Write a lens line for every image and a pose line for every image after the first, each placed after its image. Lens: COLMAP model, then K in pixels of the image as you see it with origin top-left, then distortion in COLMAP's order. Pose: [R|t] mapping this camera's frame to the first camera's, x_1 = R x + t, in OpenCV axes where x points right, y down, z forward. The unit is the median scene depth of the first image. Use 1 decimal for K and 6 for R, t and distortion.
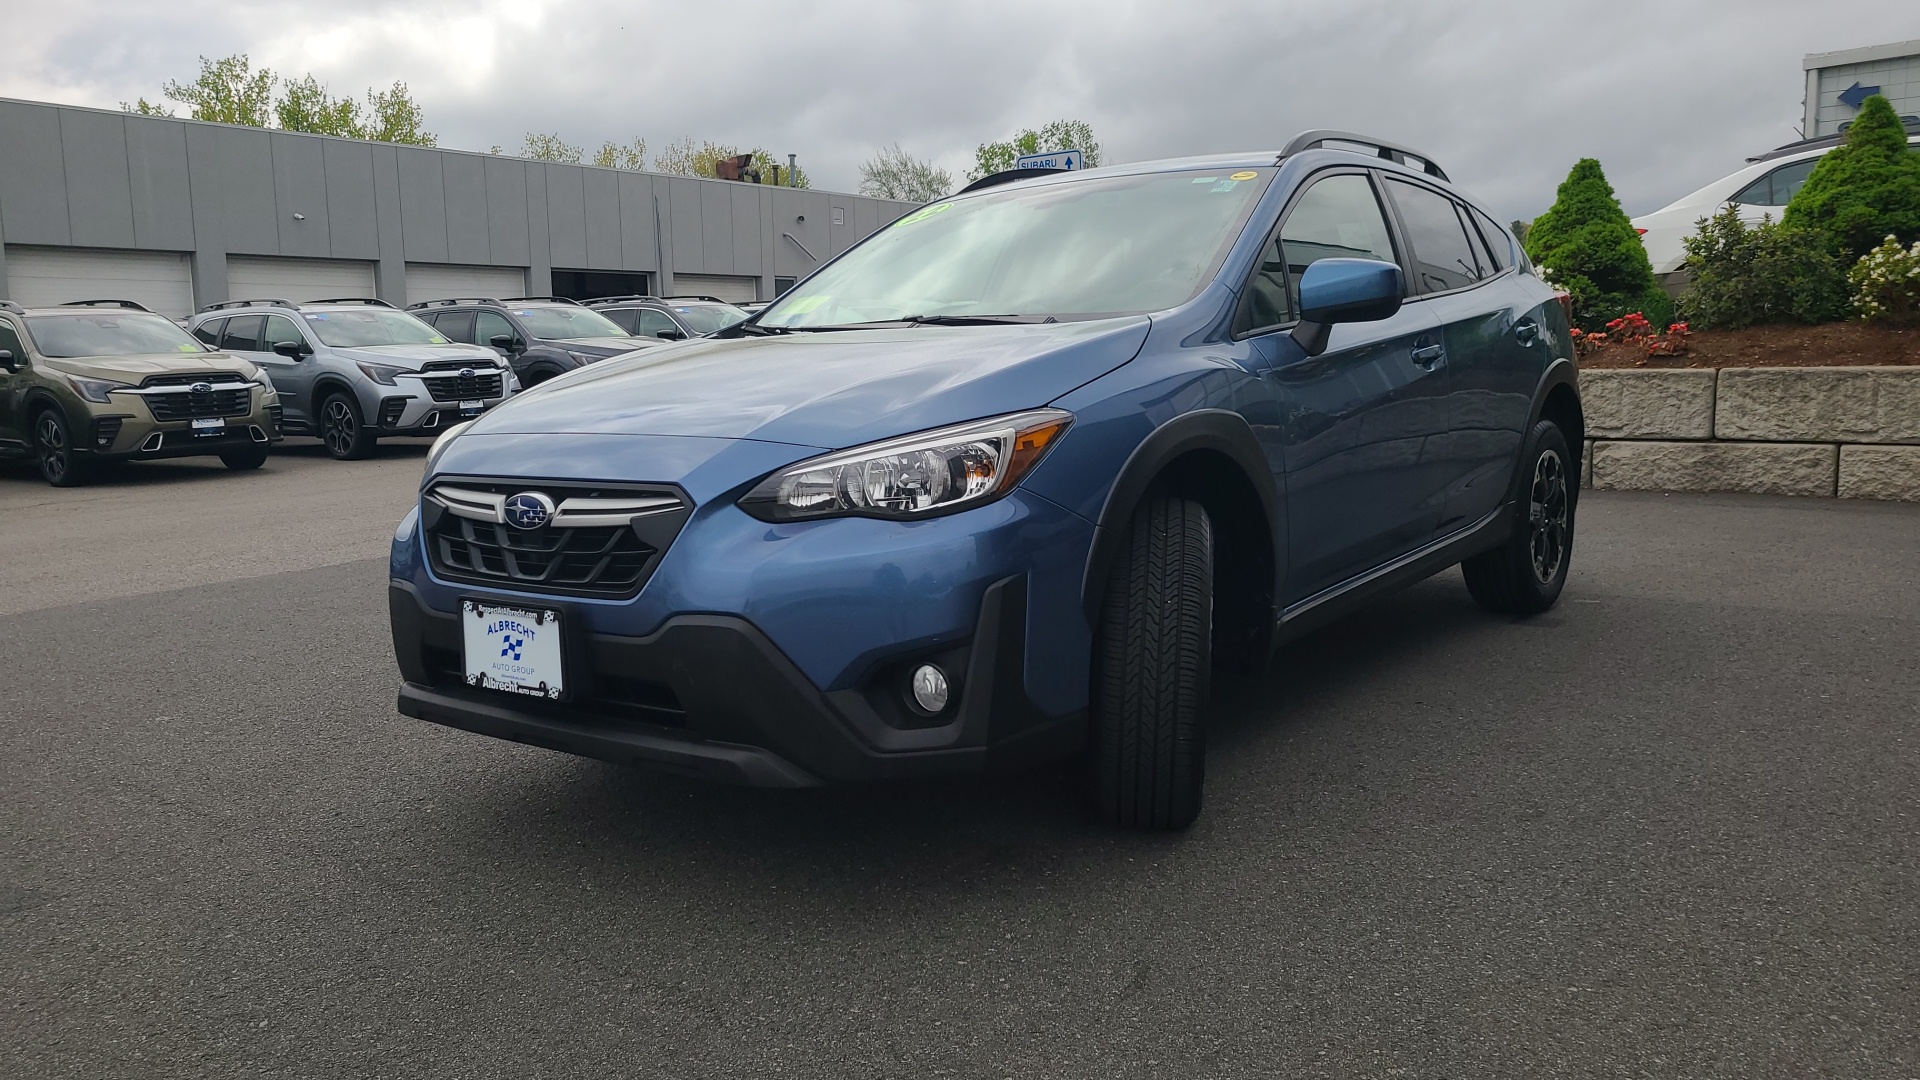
lens RADIAL K [[1431.3, 0, 889.9], [0, 1431.3, 537.9], [0, 0, 1]] dist [-0.001382, -0.005709]
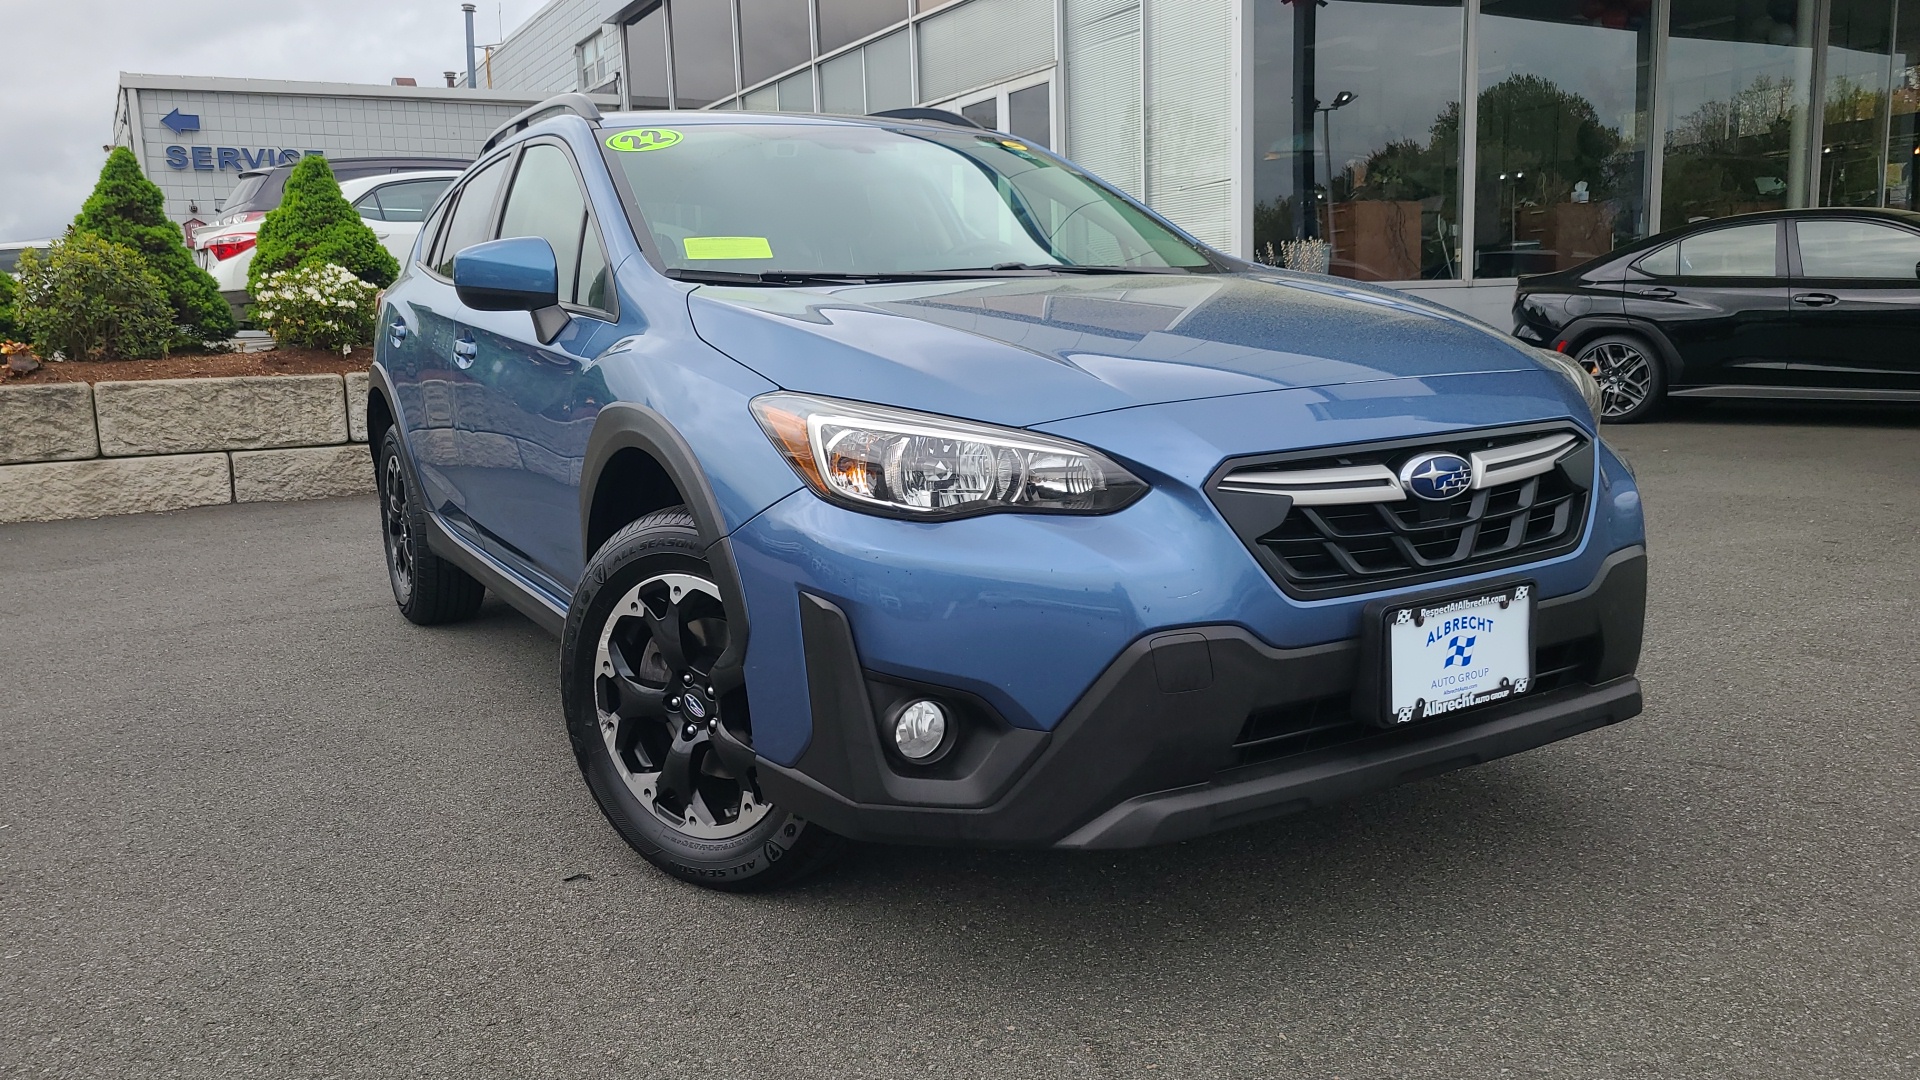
lens RADIAL K [[1414.4, 0, 947.5], [0, 1414.4, 540.7], [0, 0, 1]] dist [0.051520, -0.034902]
pose [[0.368923, -0.124983, 0.921019, -1.062604], [0.138962, 0.987197, 0.078301, -0.081524], [-0.919013, 0.099100, 0.381567, 0.944435]]
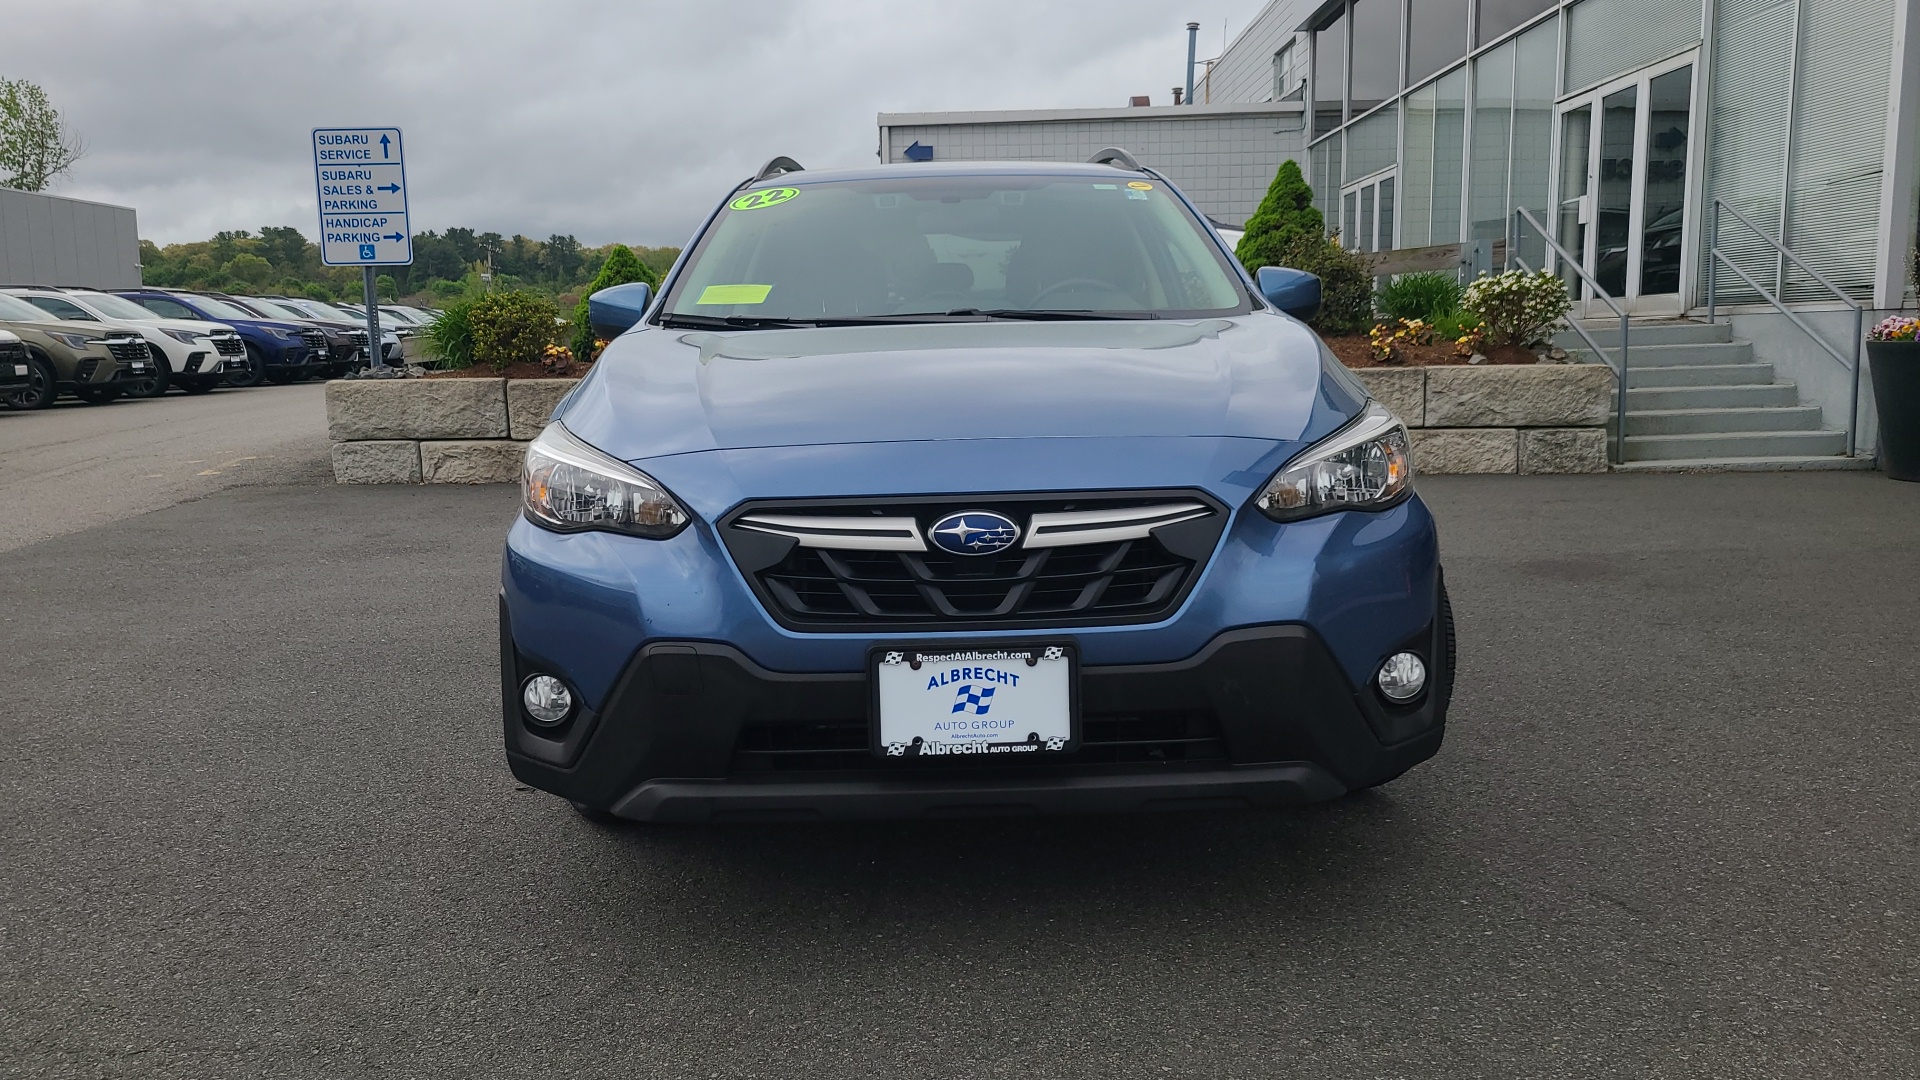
lens RADIAL K [[1414.4, 0, 947.5], [0, 1414.4, 540.7], [0, 0, 1]] dist [0.051520, -0.034902]
pose [[0.776361, -0.070448, 0.626339, -0.770488], [0.071276, 0.997172, 0.023810, -0.034577], [-0.626246, 0.026158, 0.779187, 0.368946]]
